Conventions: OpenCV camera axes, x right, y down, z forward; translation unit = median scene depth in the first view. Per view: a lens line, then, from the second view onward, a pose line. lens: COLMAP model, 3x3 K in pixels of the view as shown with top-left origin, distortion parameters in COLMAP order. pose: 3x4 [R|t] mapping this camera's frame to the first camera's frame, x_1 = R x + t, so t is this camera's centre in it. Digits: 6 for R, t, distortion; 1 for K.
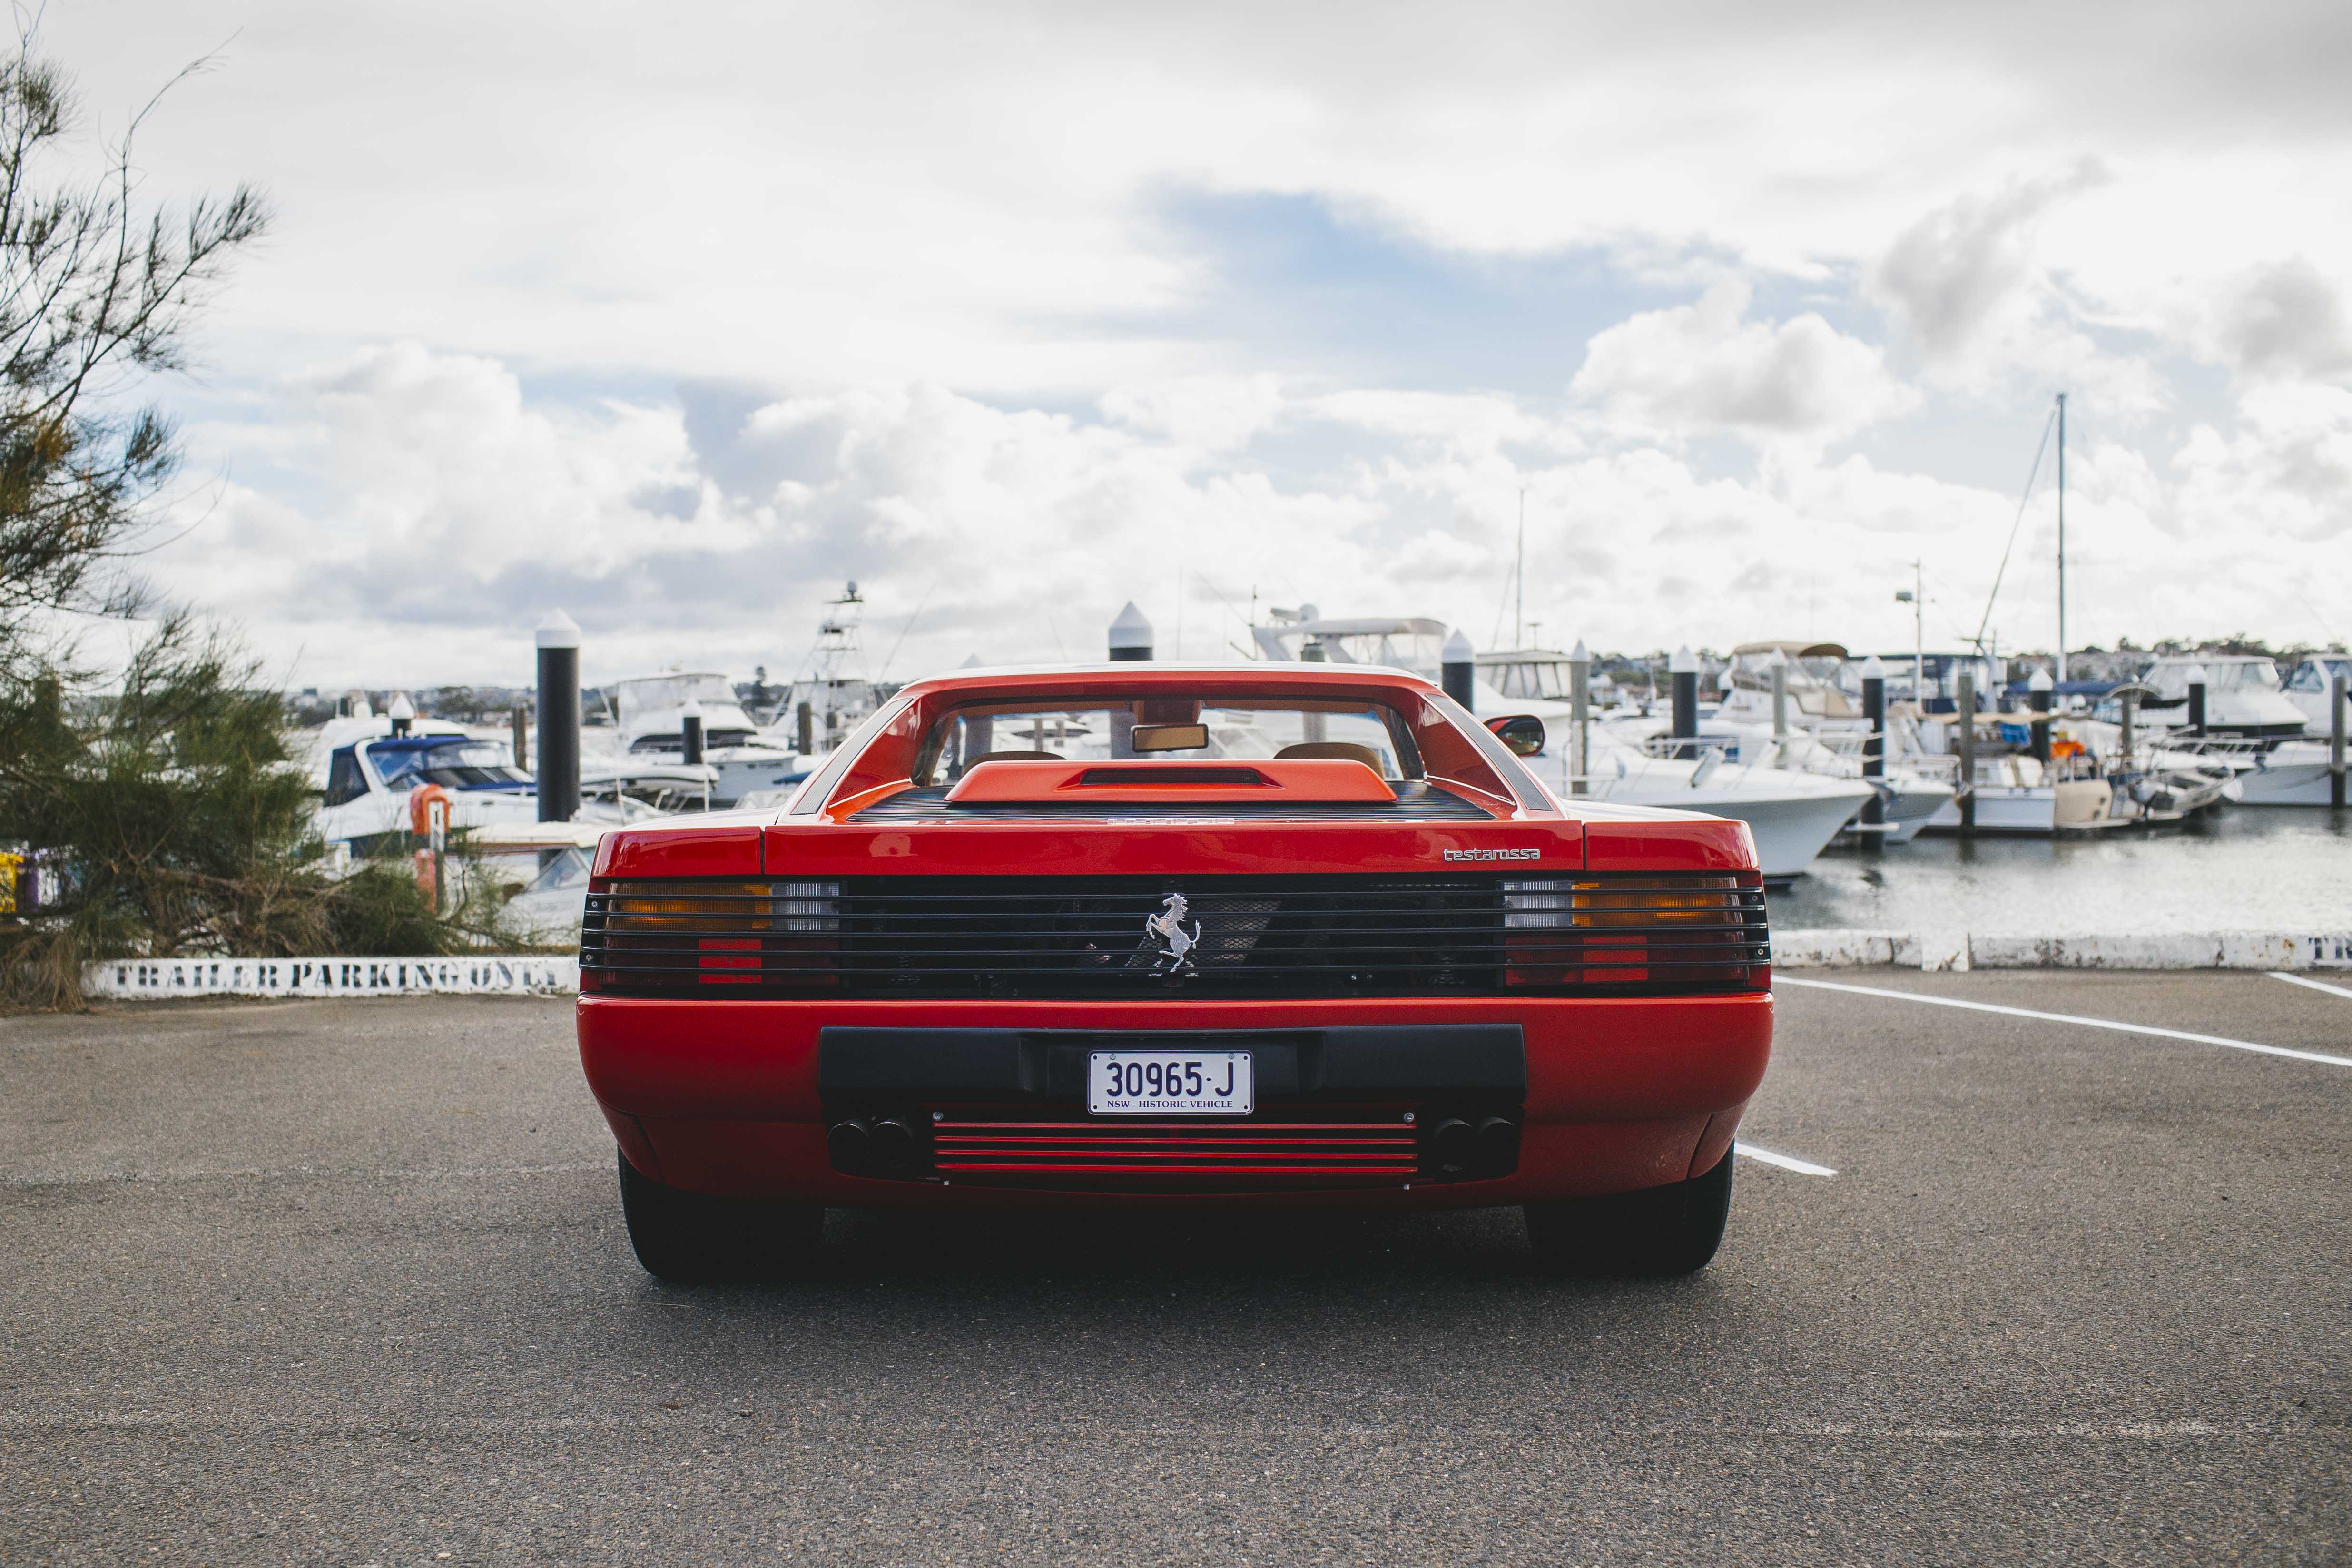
lens RADIAL K [[2382.8, 0, 1112.7], [0, 2382.8, 785.3], [0, 0, 1]] dist [-0.114079, 0.178277]
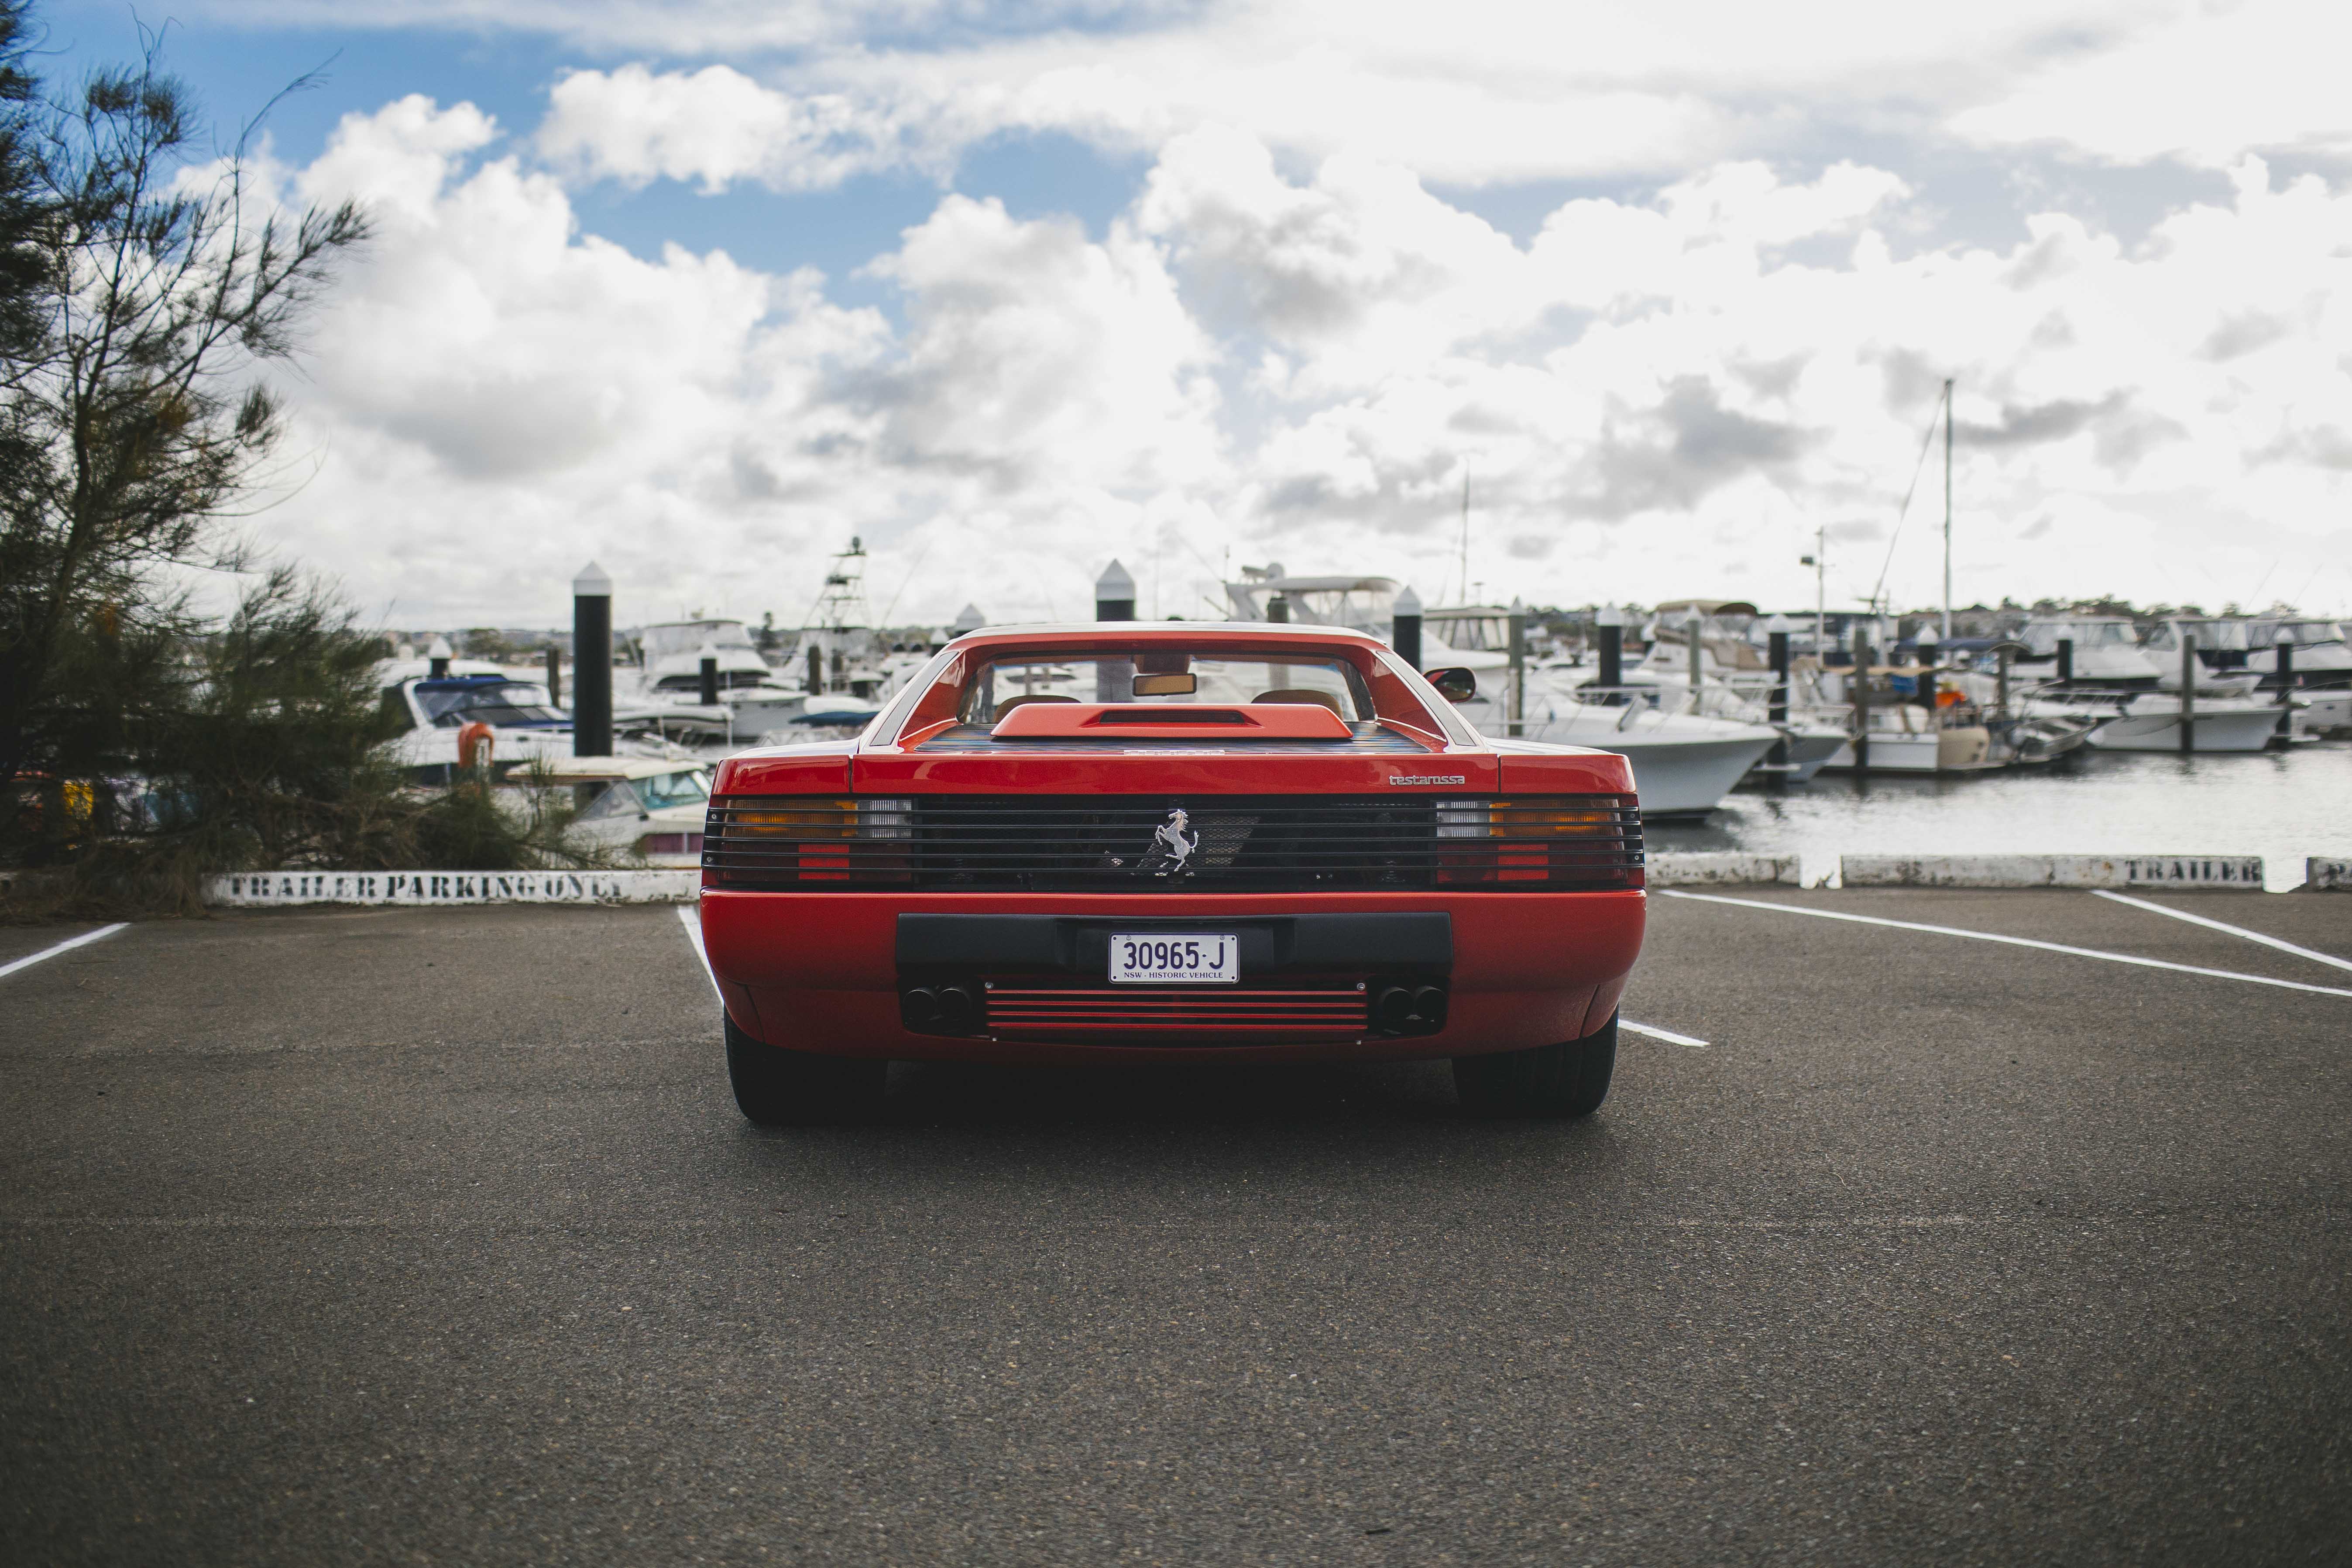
lens RADIAL K [[2382.0, 0, 1176.0], [0, 2382.0, 784.0], [0, 0, 1]] dist [-0.058522, 0.000049]
pose [[0.998951, 0.005734, 0.045431, -0.019635], [-0.006851, 0.999677, 0.024474, 0.000495], [-0.045276, -0.024760, 0.998668, -0.159450]]
